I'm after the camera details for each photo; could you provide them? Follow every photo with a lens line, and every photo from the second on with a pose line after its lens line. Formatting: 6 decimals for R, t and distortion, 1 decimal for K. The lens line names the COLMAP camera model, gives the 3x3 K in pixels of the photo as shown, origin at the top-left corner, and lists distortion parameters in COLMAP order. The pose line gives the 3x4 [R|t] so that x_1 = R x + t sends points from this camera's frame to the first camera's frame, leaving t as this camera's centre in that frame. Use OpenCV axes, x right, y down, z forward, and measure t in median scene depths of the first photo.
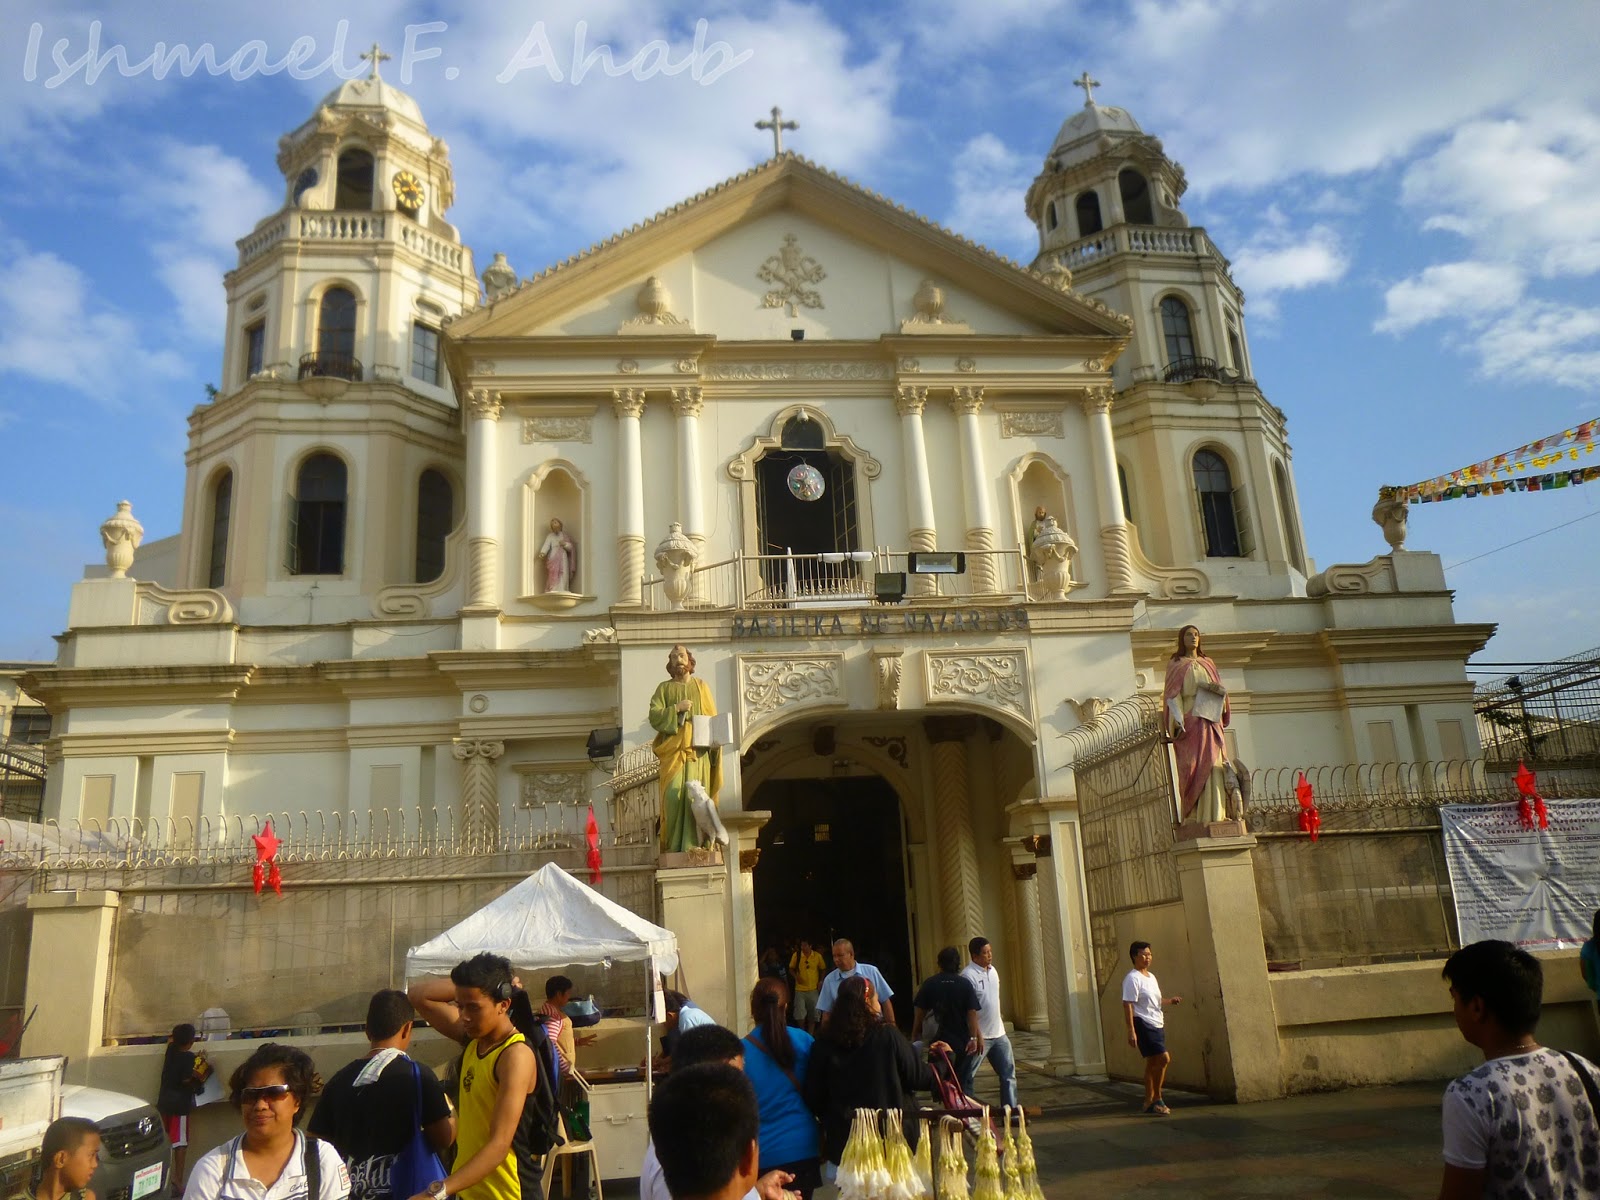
lens RADIAL K [[1192.9, 0, 784.1], [0, 1192.9, 604.1], [0, 0, 1]] dist [-0.049416, 0.016193]
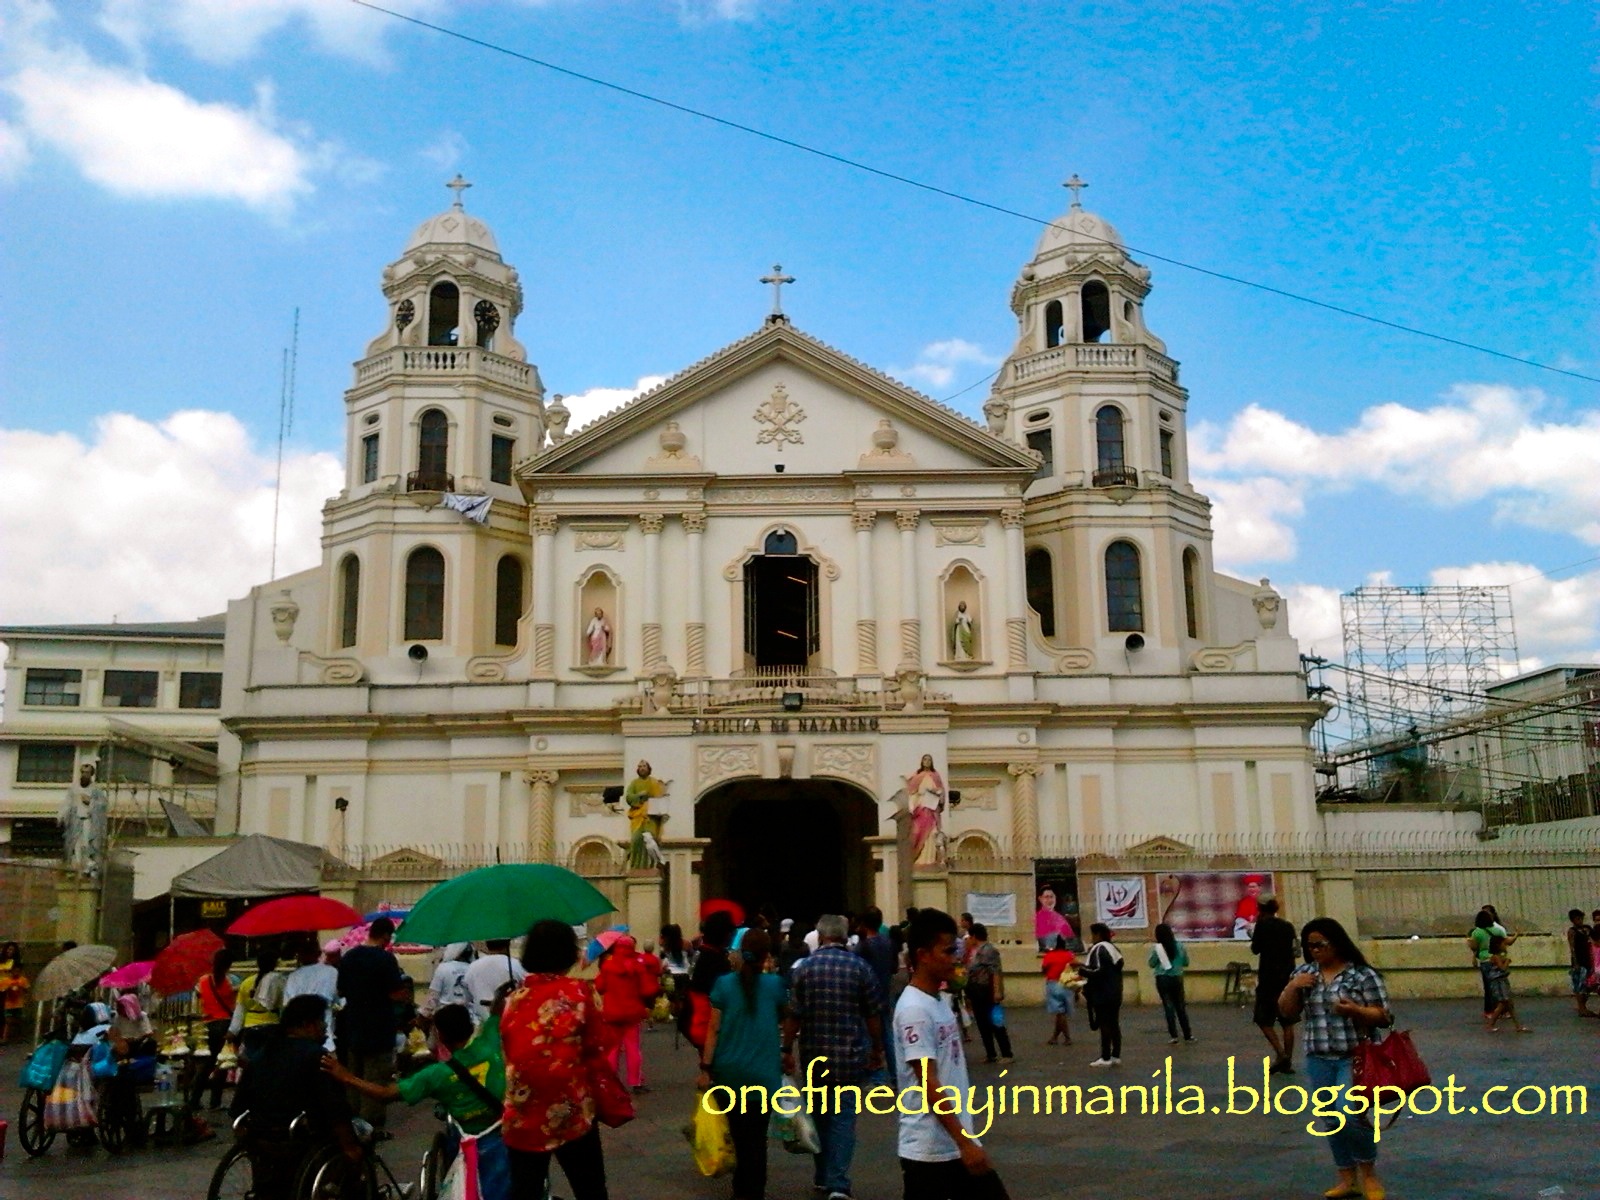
lens RADIAL K [[1654.2, 0, 807.3], [0, 1654.2, 593.8], [0, 0, 1]] dist [0.008455, 0.000000]
pose [[0.995383, 0.023035, -0.093173, 0.214446], [-0.015884, 0.996922, 0.076774, -0.226961], [0.094655, -0.074940, 0.992686, -0.823902]]
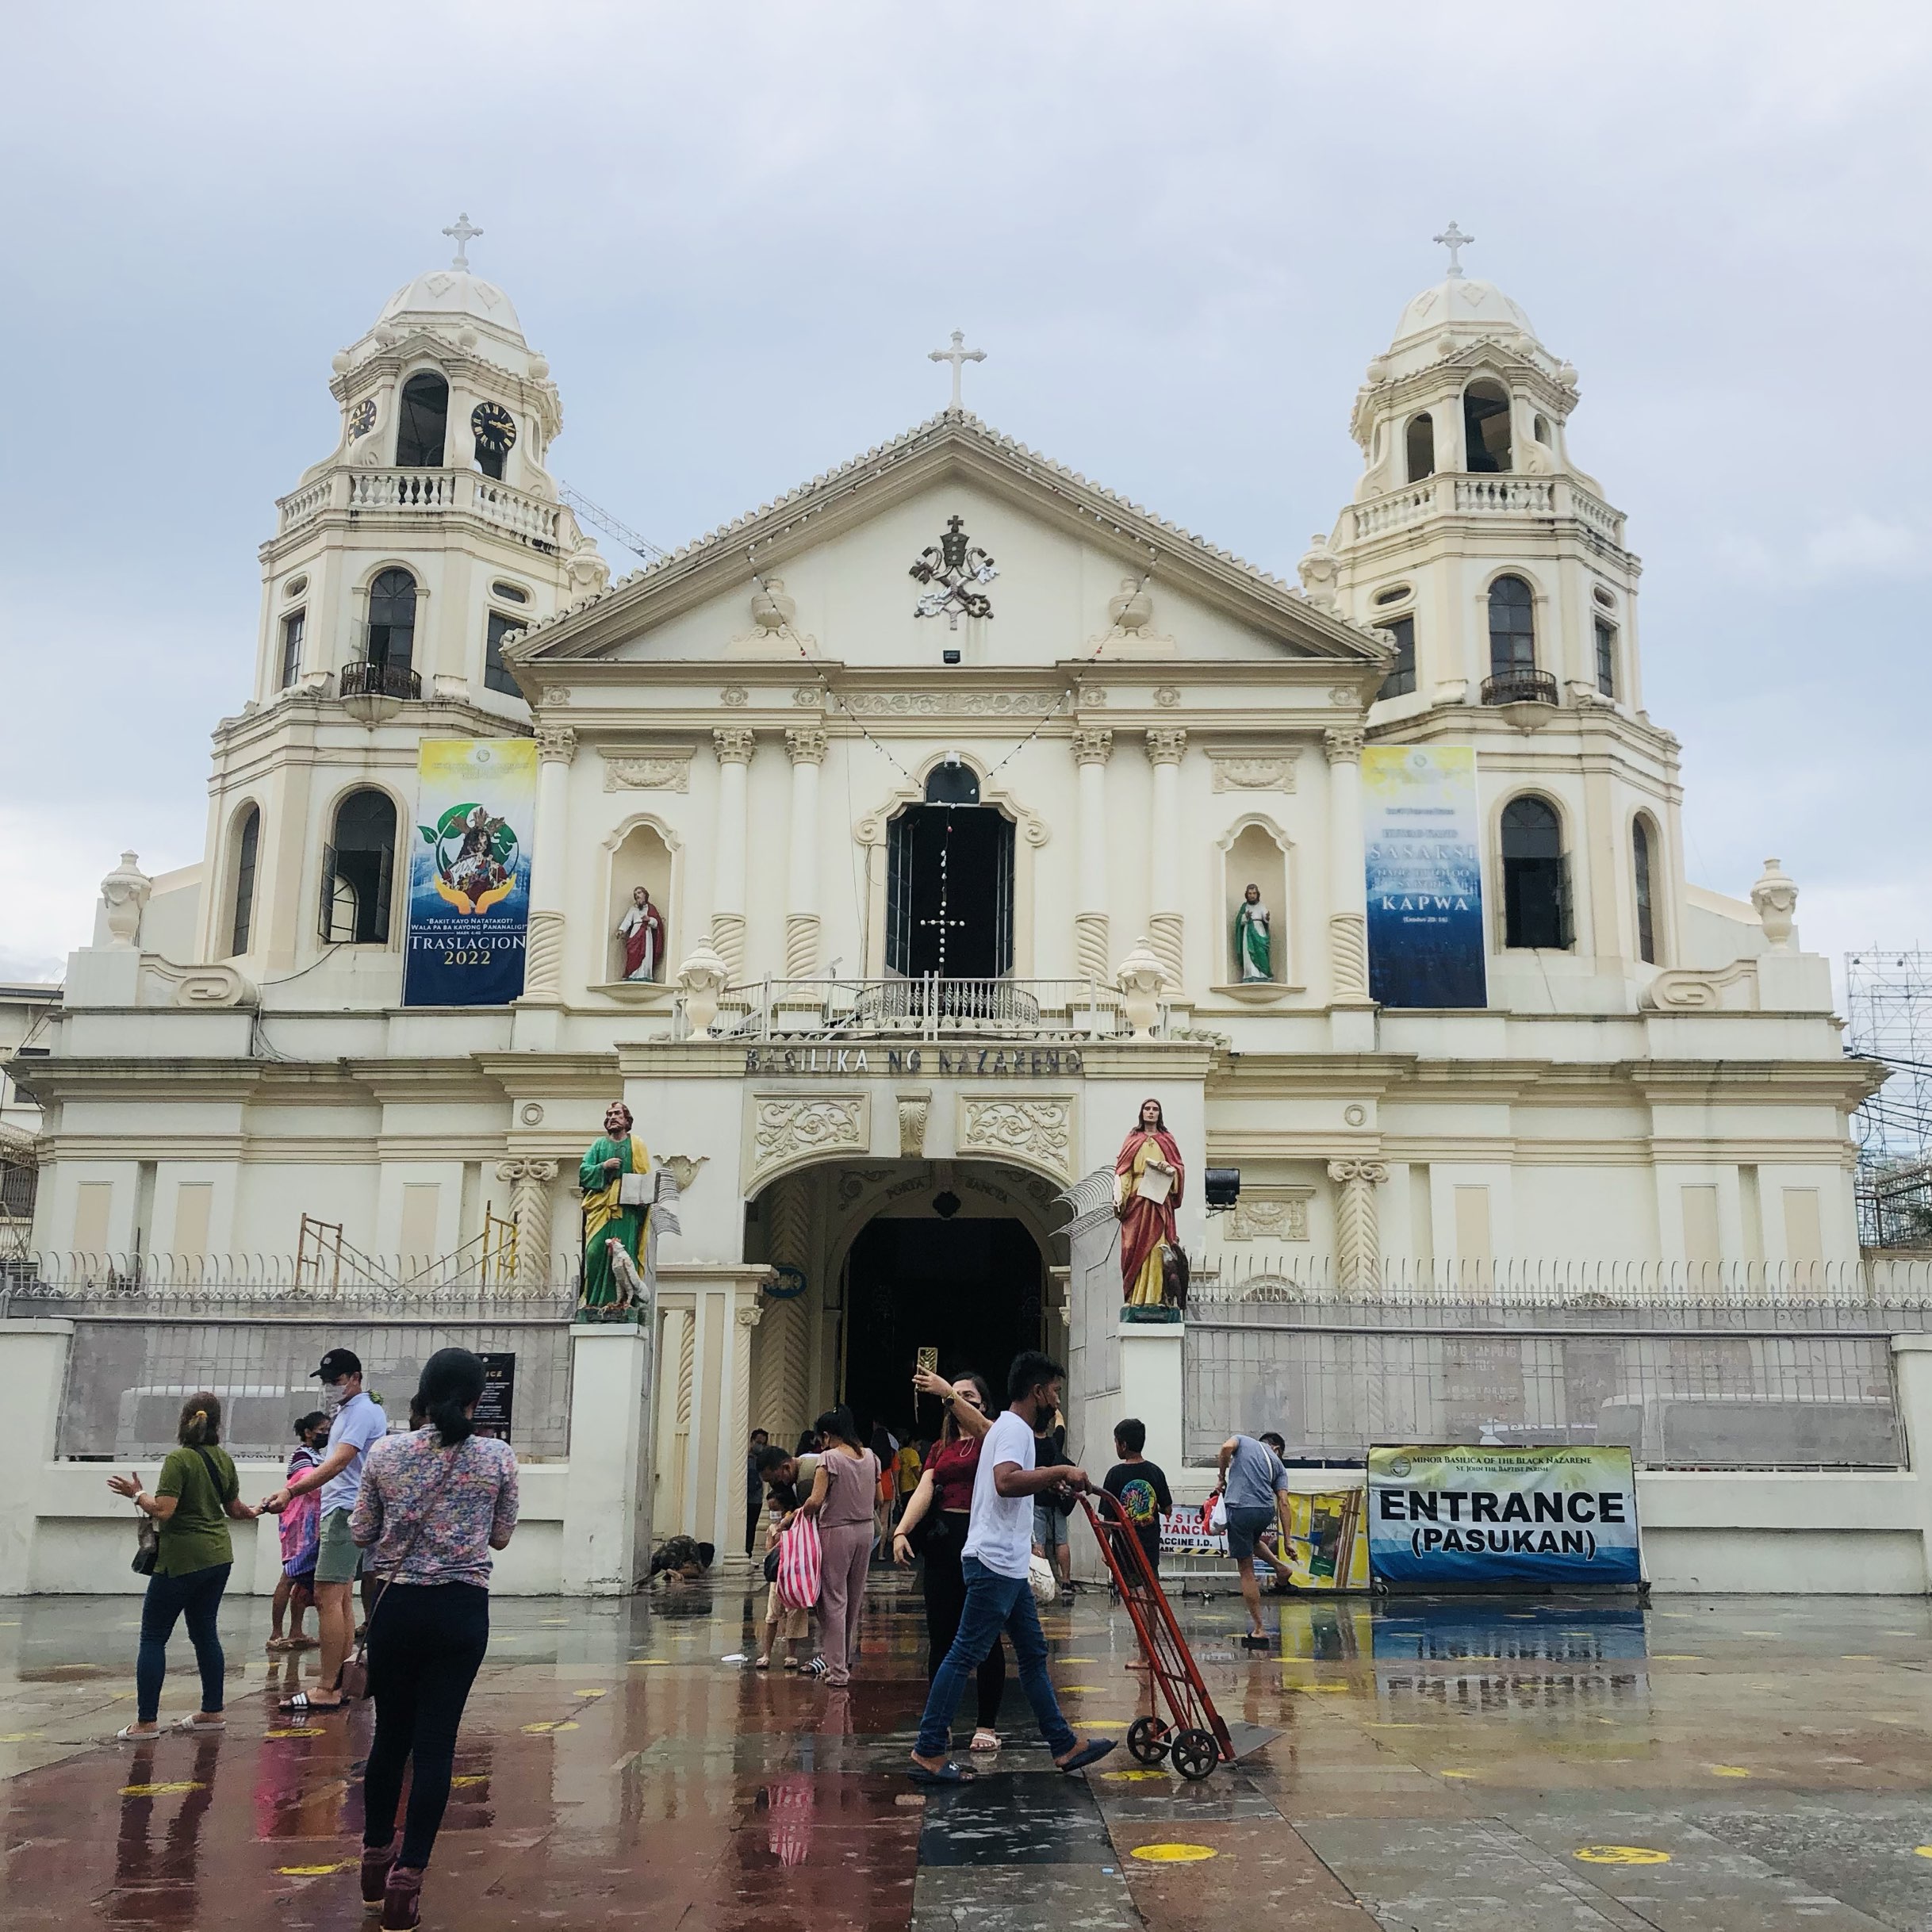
lens RADIAL K [[2152.1, 0, 1055.7], [0, 2152.1, 952.3], [0, 0, 1]] dist [0.016564, 0.000000]
pose [[0.991432, 0.033658, -0.126214, 0.264070], [-0.028168, 0.998588, 0.045029, -0.097003], [0.127552, -0.041088, 0.990980, -0.403275]]
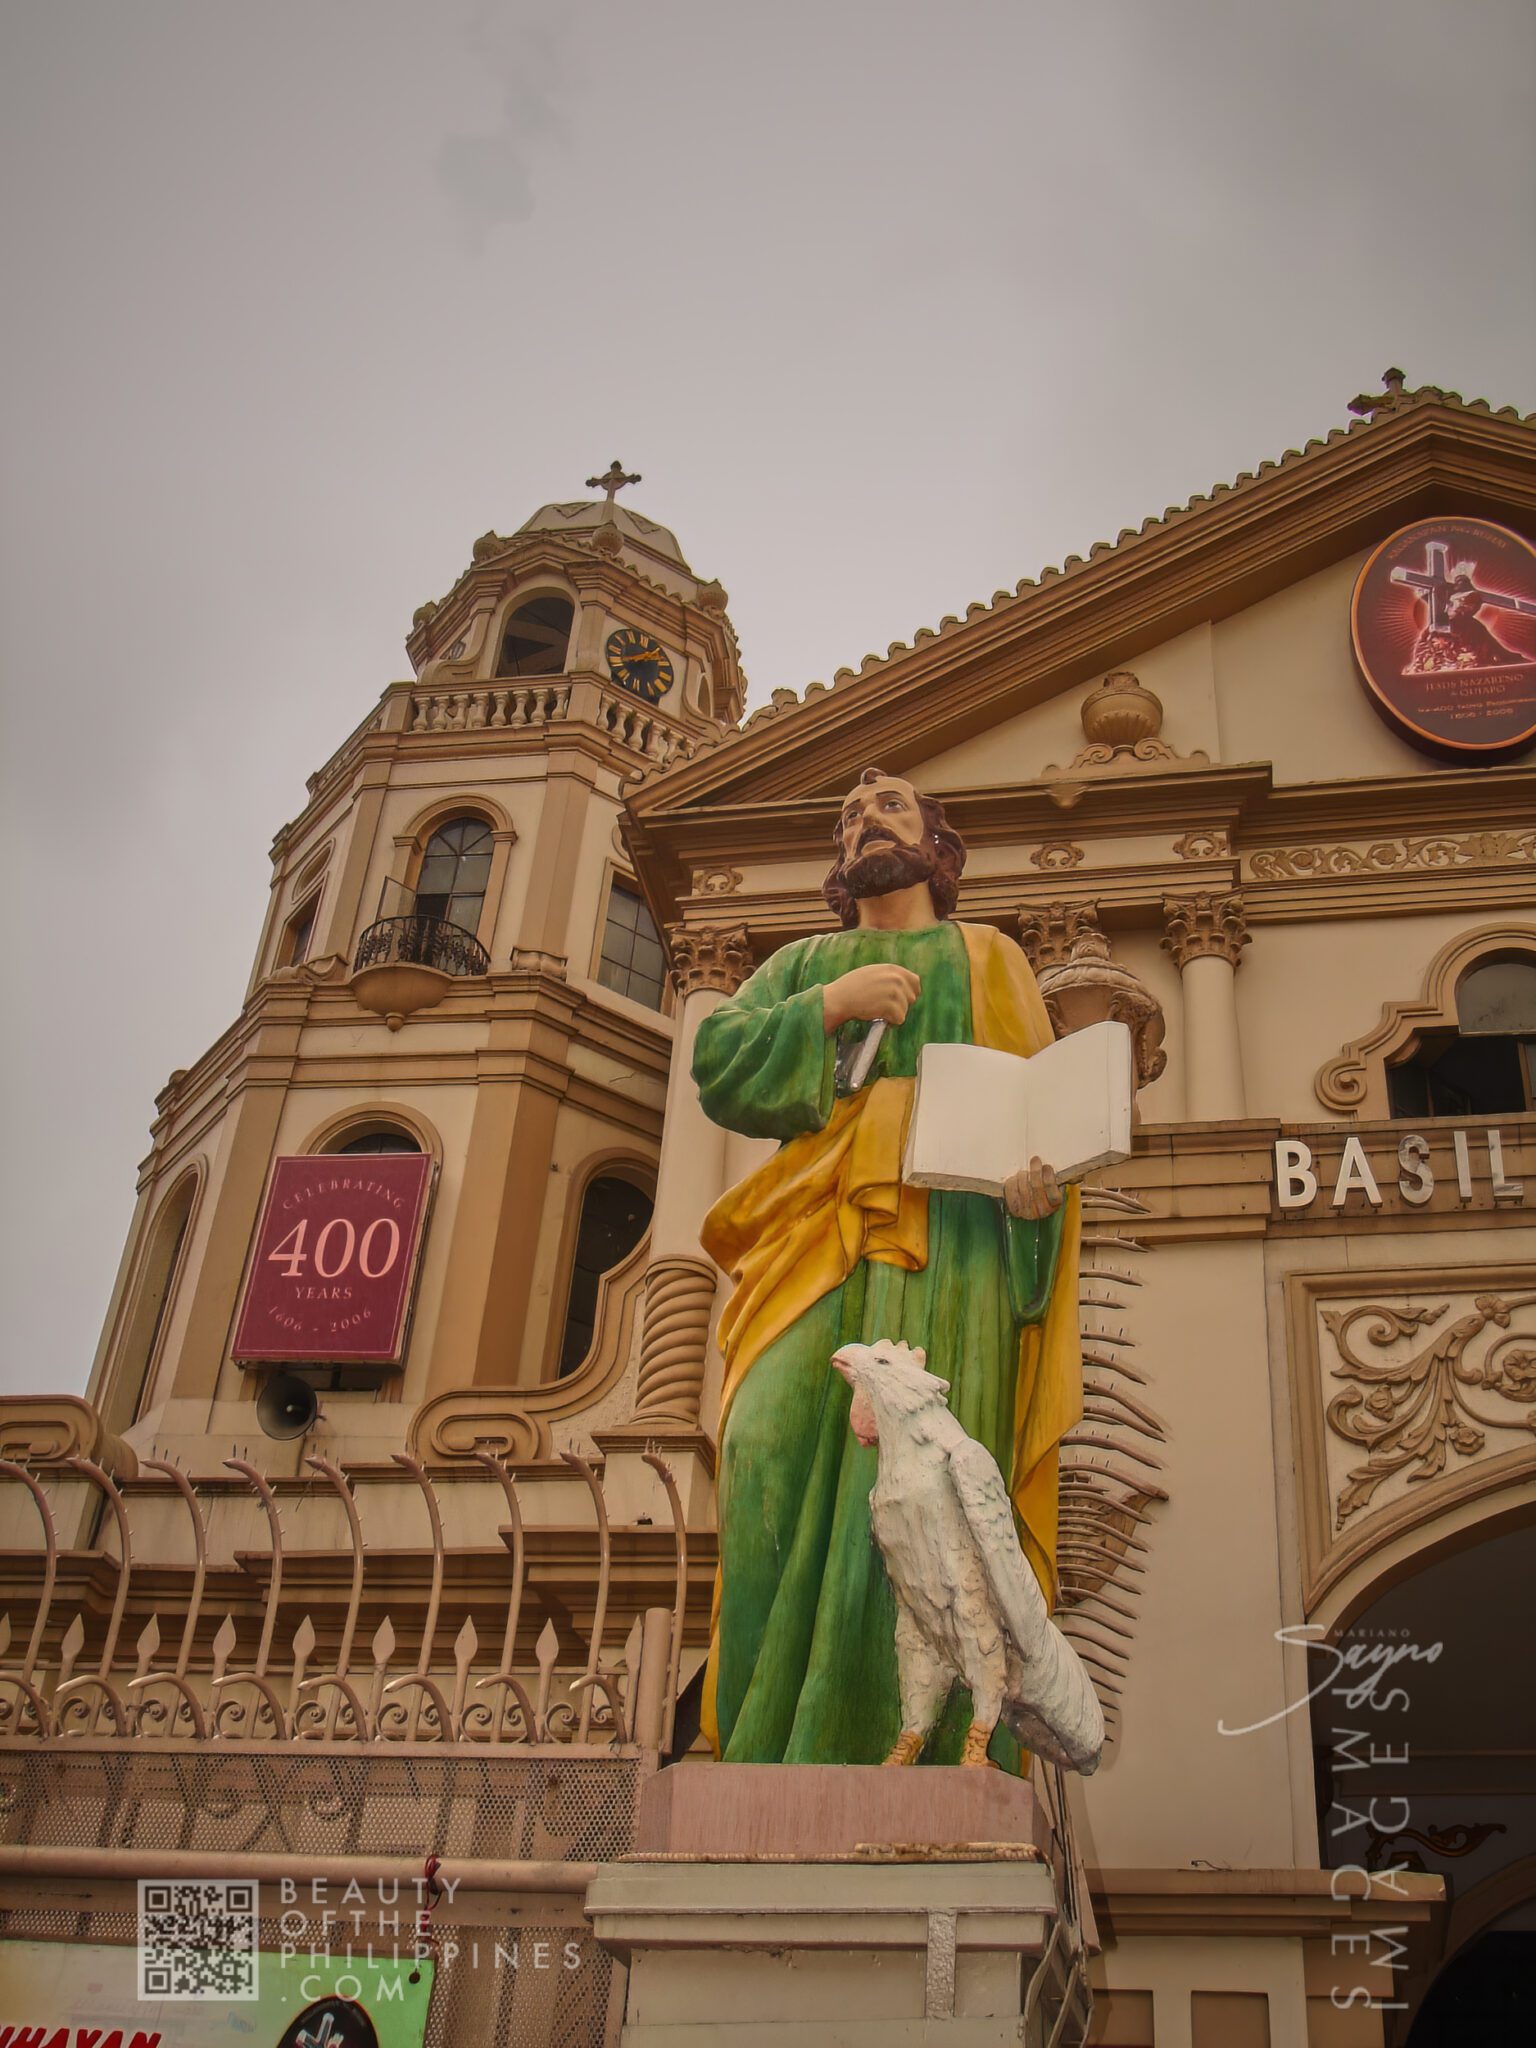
lens RADIAL K [[2117.4, 0, 781.5], [0, 2117.4, 1035.7], [0, 0, 1]] dist [0.008455, 0.000000]
pose [[0.944570, -0.075685, -0.319468, 0.007791], [-0.040108, 0.939176, -0.341086, 0.105163], [0.325851, 0.334993, 0.884082, 0.336293]]
